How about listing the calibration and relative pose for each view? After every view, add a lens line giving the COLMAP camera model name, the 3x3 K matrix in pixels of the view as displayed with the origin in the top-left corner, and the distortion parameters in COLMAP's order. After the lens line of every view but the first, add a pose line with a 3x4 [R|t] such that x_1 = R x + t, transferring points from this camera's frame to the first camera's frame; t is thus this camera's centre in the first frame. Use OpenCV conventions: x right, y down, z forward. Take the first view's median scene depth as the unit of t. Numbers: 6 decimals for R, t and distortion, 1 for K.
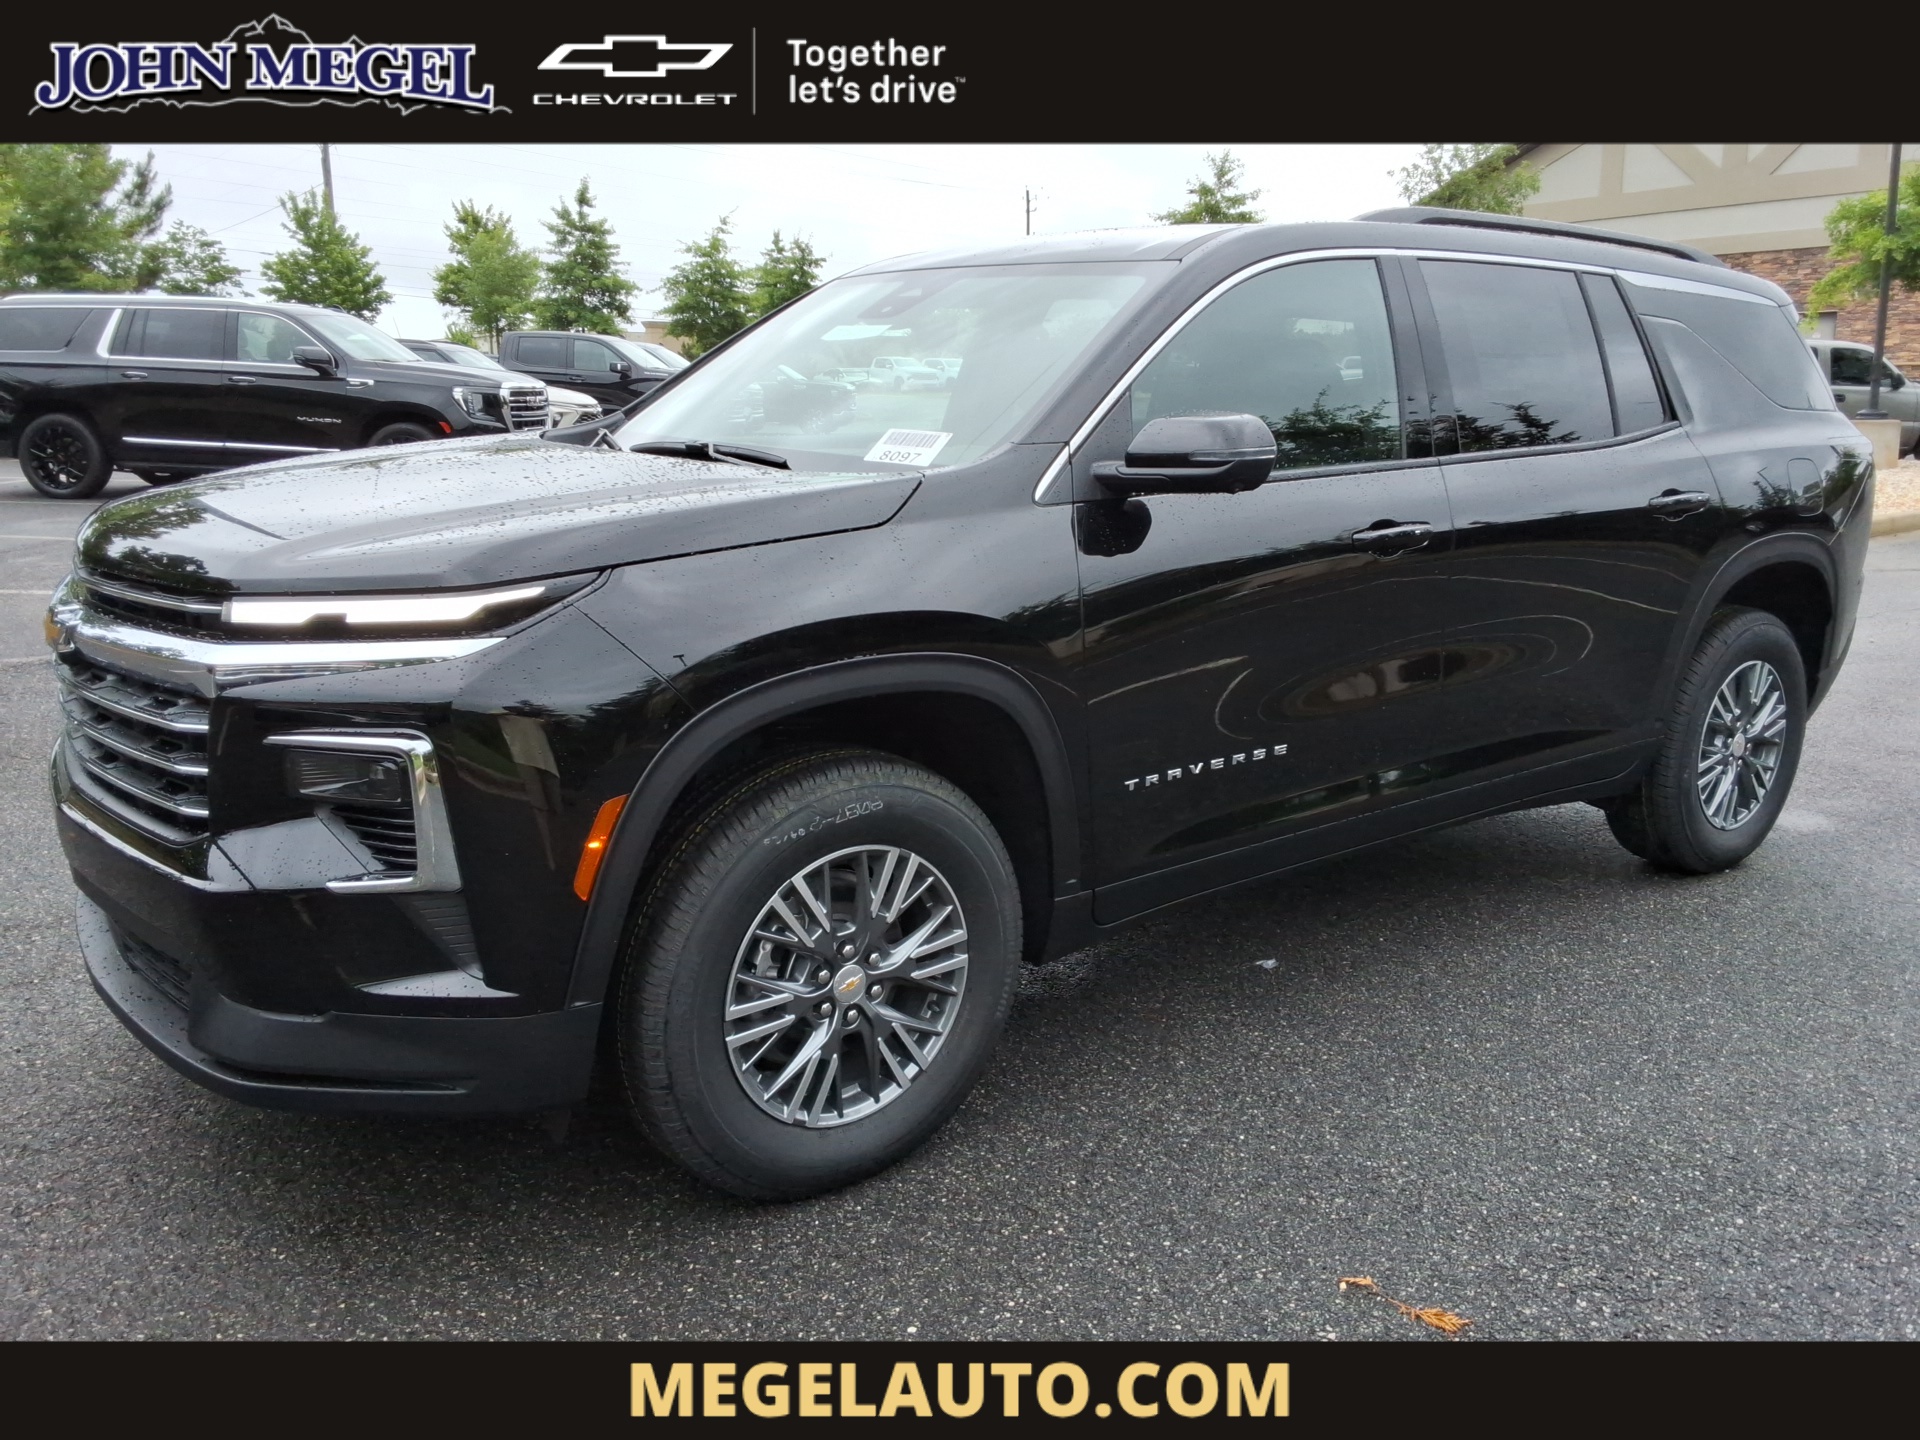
lens RADIAL K [[1508.0, 0, 960.0], [0, 1508.0, 720.0], [0, 0, 1]] dist [0.086792, -0.111349]
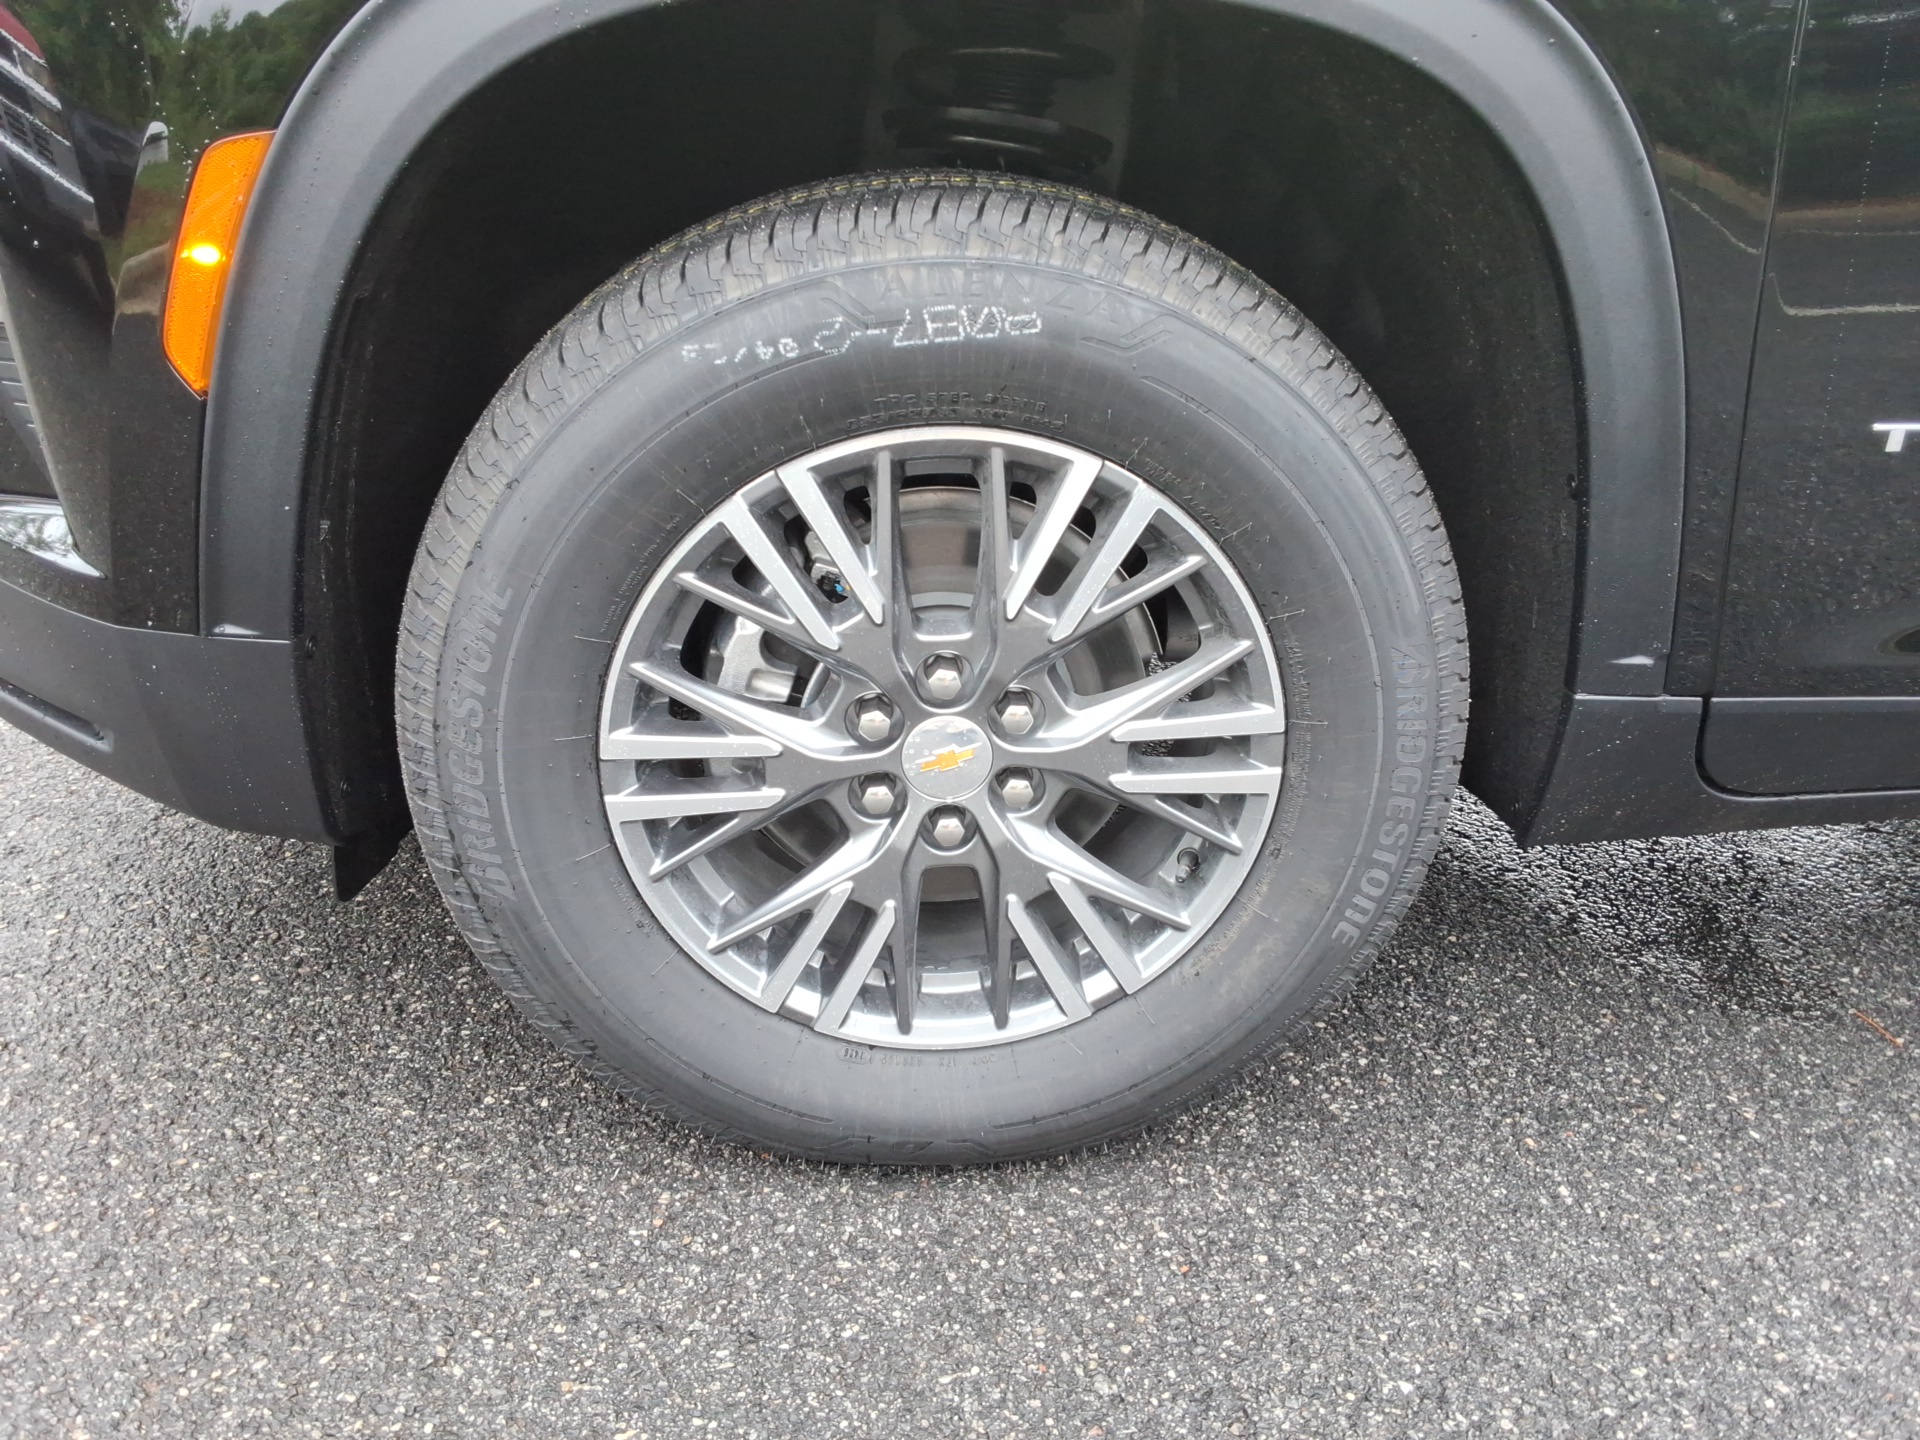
lens RADIAL K [[1508.0, 0, 960.0], [0, 1508.0, 720.0], [0, 0, 1]] dist [0.086792, -0.111349]
pose [[0.827686, 0.248990, -0.502932, 0.142036], [-0.155675, 0.962883, 0.220503, 0.068638], [0.539167, -0.104214, 0.835726, 0.640862]]
